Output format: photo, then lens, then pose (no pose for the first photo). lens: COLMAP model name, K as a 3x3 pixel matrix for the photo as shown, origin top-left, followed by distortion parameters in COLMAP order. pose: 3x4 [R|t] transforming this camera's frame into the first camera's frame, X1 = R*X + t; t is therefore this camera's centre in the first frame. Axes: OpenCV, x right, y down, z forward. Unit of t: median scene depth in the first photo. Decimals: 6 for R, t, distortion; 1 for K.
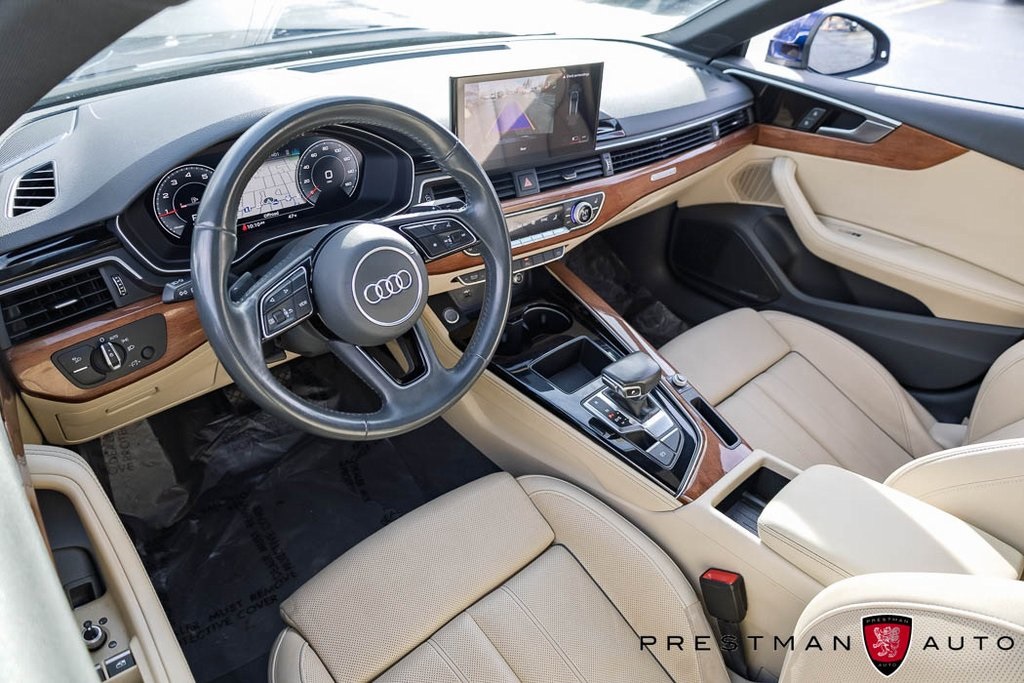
lens RADIAL K [[666.8, 0, 515.5], [0, 666.8, 341.9], [0, 0, 1]] dist [-0.000054, 0.003599]
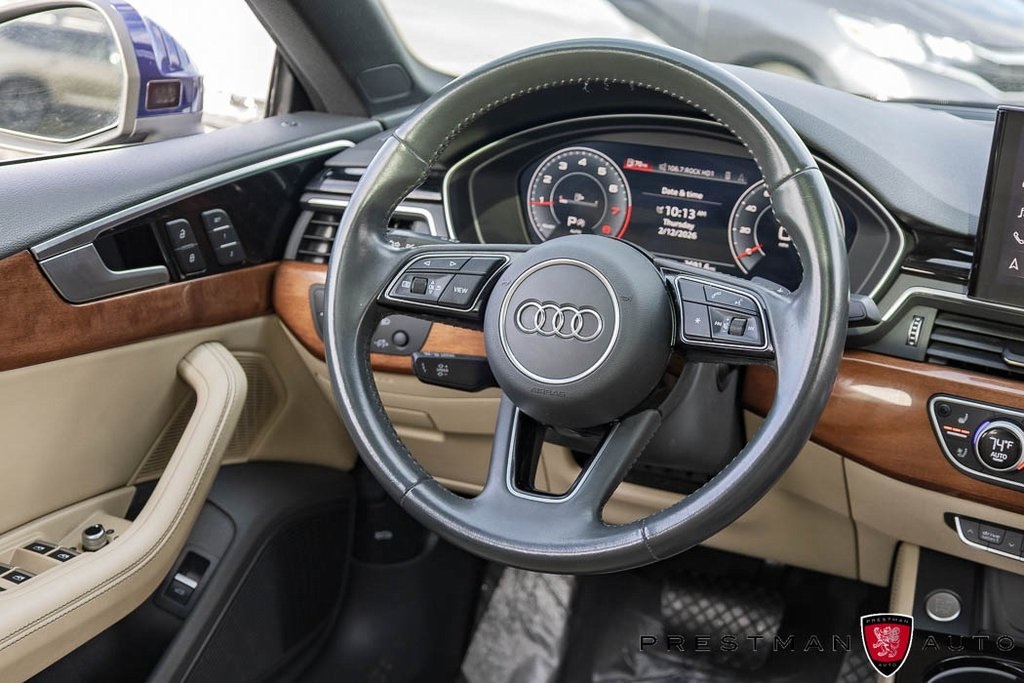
lens RADIAL K [[1444.4, 0, 512.0], [0, 1444.4, 341.5], [0, 0, 1]] dist [0.015800, 0.012332]
pose [[0.405727, 0.240502, -0.881785, 0.670978], [-0.540587, 0.841066, -0.019339, -0.013406], [0.736988, 0.484528, 0.471255, 0.233313]]
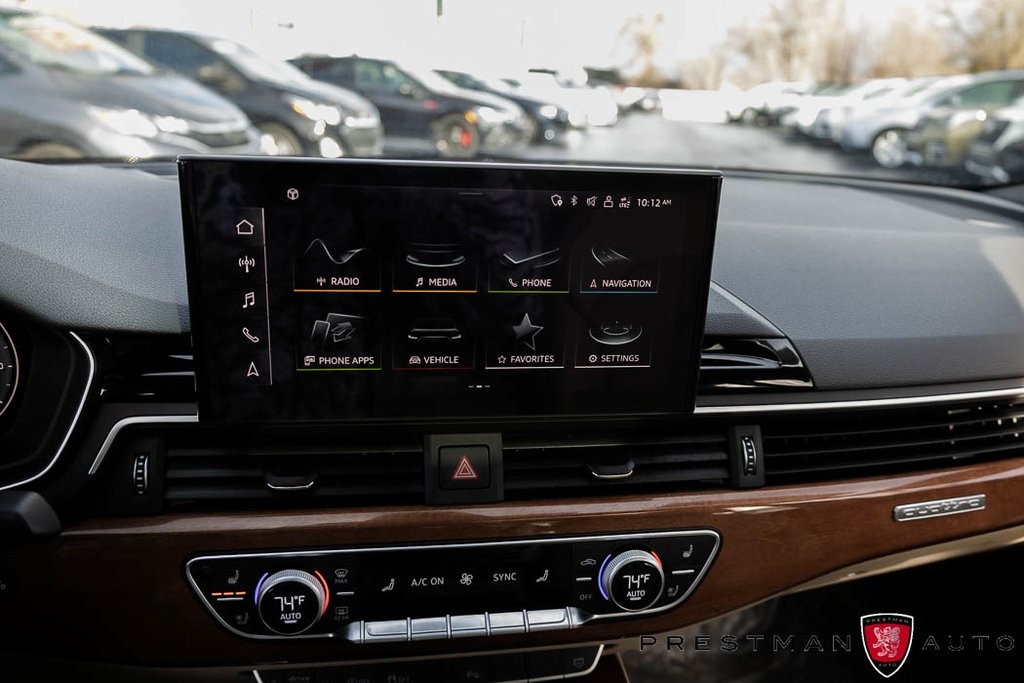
lens RADIAL K [[778.0, 0, 512.0], [0, 778.0, 341.5], [0, 0, 1]] dist [-0.016192, -0.001495]
pose [[0.892029, 0.137060, -0.430695, 0.215711], [-0.251764, 0.942066, -0.221644, -0.218679], [0.375365, 0.306146, 0.874858, 0.623176]]
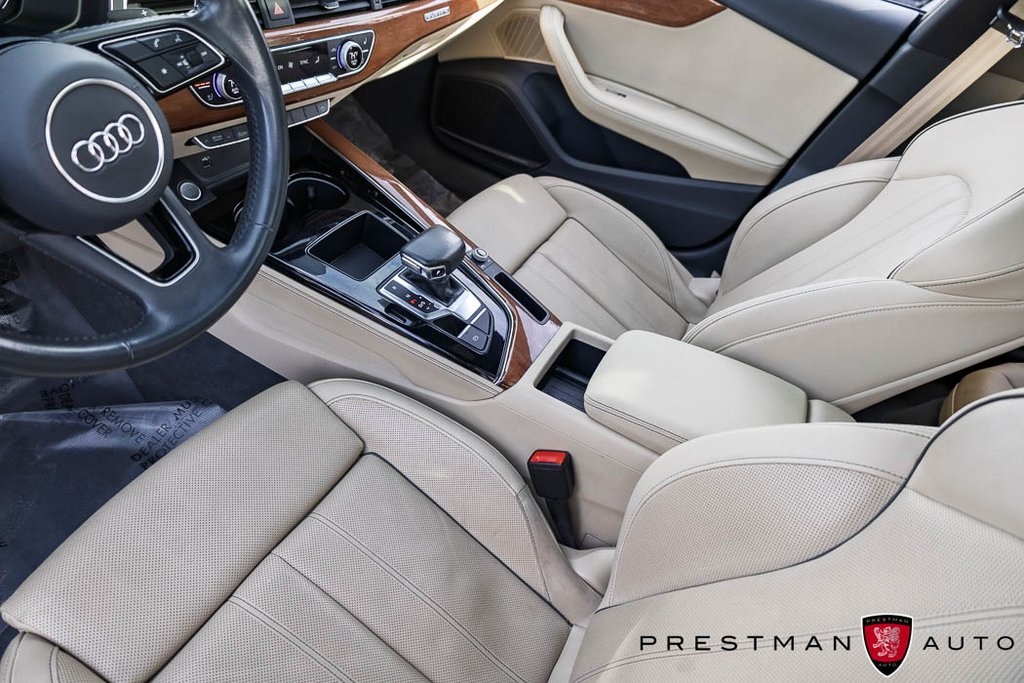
lens RADIAL K [[666.8, 0, 515.5], [0, 666.8, 341.9], [0, 0, 1]] dist [-0.000054, 0.003599]
pose [[0.923578, -0.115729, 0.365528, -0.054866], [0.046656, 0.980196, 0.192453, 0.001053], [-0.380561, -0.160692, 0.910687, 0.137999]]
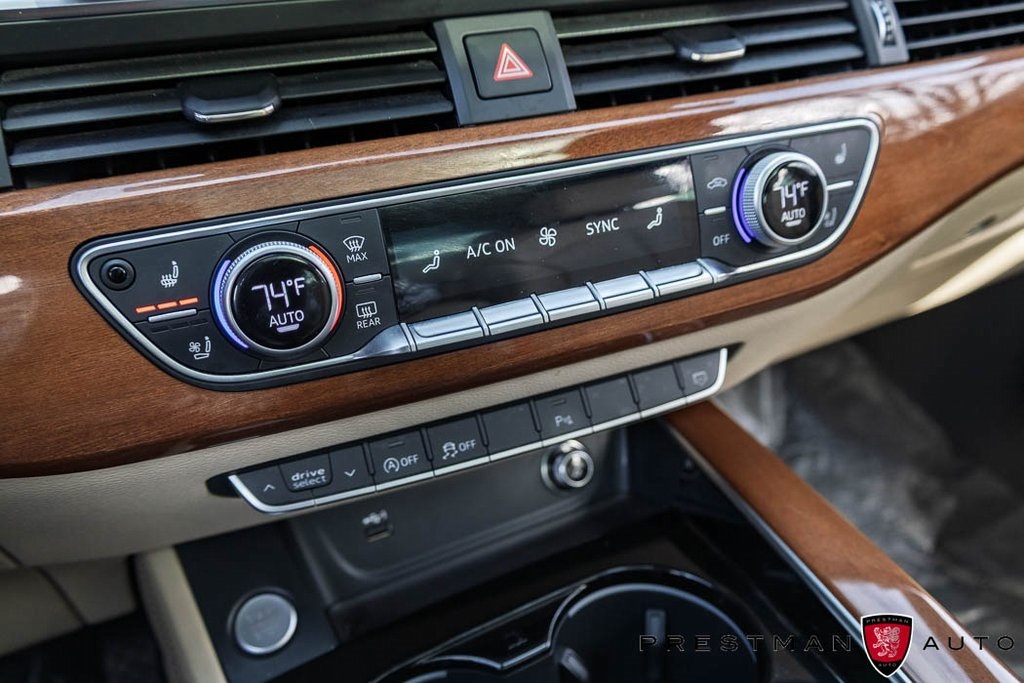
lens RADIAL K [[795.4, 0, 514.3], [0, 795.4, 345.3], [0, 0, 1]] dist [-0.005485, 0.002489]
pose [[0.959144, -0.038228, -0.280325, 0.092513], [-0.020046, 0.979156, -0.202117, -0.090639], [0.282208, 0.199479, 0.938385, 0.771485]]
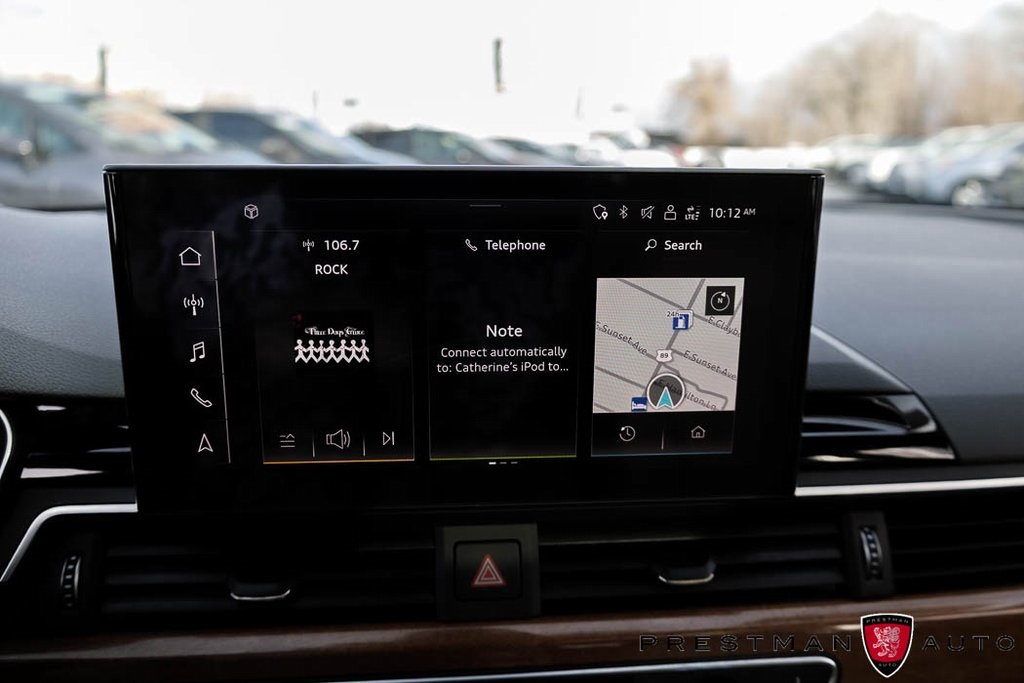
lens RADIAL K [[795.4, 0, 514.3], [0, 795.4, 345.3], [0, 0, 1]] dist [-0.005485, 0.002489]
pose [[0.857745, 0.085082, -0.506986, 0.186940], [-0.256090, 0.925848, -0.277890, -0.239233], [0.445749, 0.368193, 0.815930, 0.708856]]
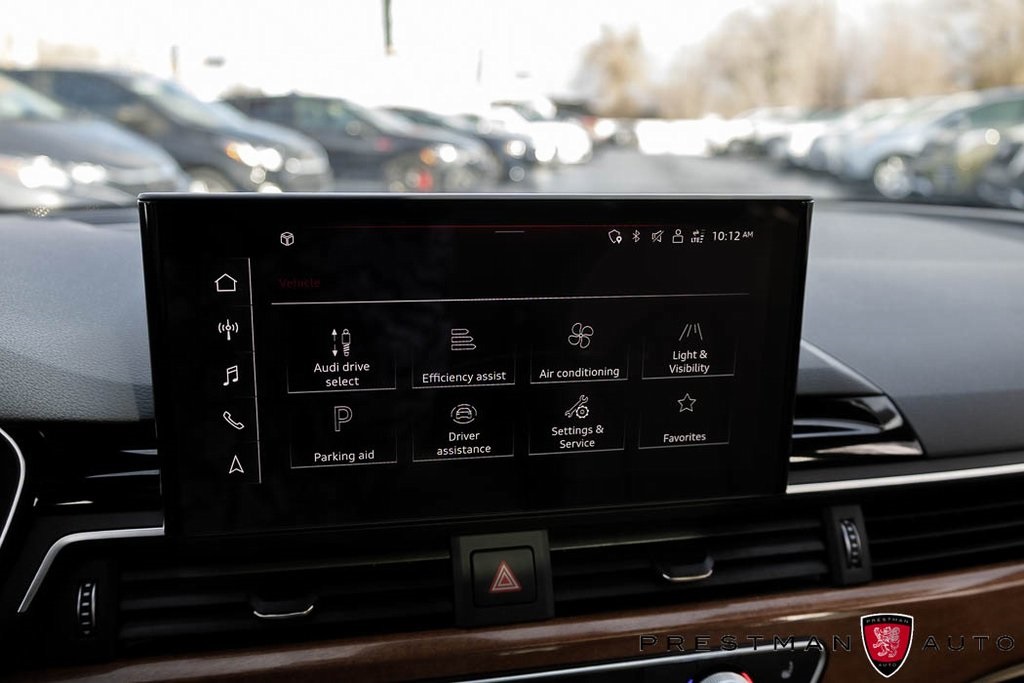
lens RADIAL K [[885.0, 0, 512.0], [0, 885.0, 341.5], [0, 0, 1]] dist [0.000580, 0.000923]
pose [[0.911317, 0.070384, -0.405644, 0.169205], [-0.205320, 0.931708, -0.299607, -0.222376], [0.356854, 0.356323, 0.863533, 0.642403]]
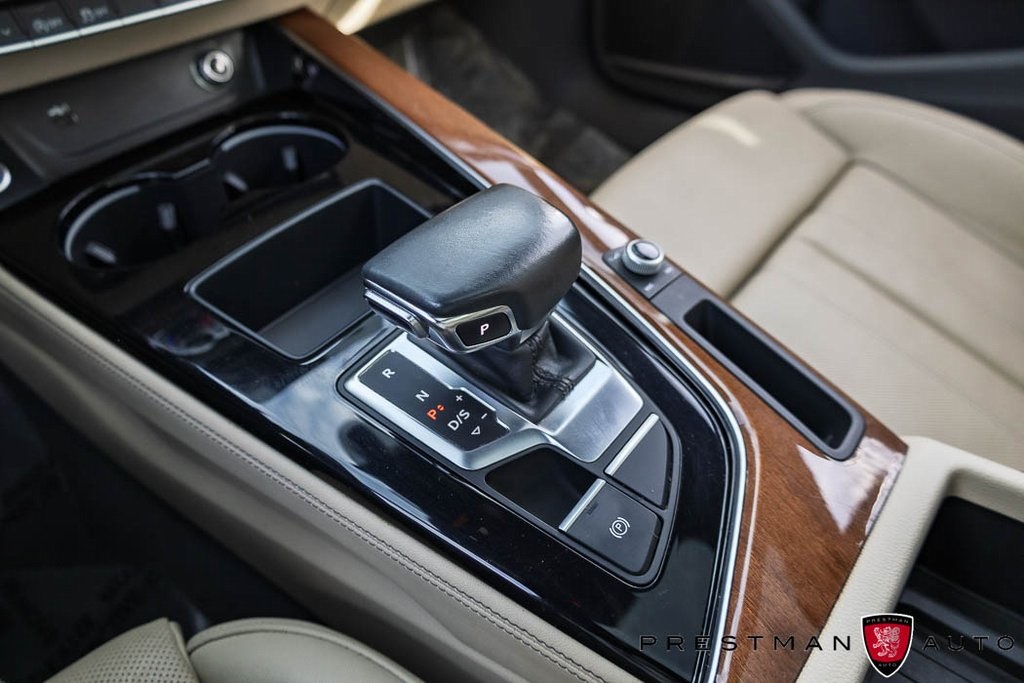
lens RADIAL K [[674.0, 0, 509.8], [0, 674.0, 357.2], [0, 0, 1]] dist [0.022696, 0.000670]
pose [[0.985684, -0.166125, 0.028799, 0.161370], [0.158737, 0.971941, 0.173589, 0.036737], [-0.056828, -0.166533, 0.984397, 0.660715]]
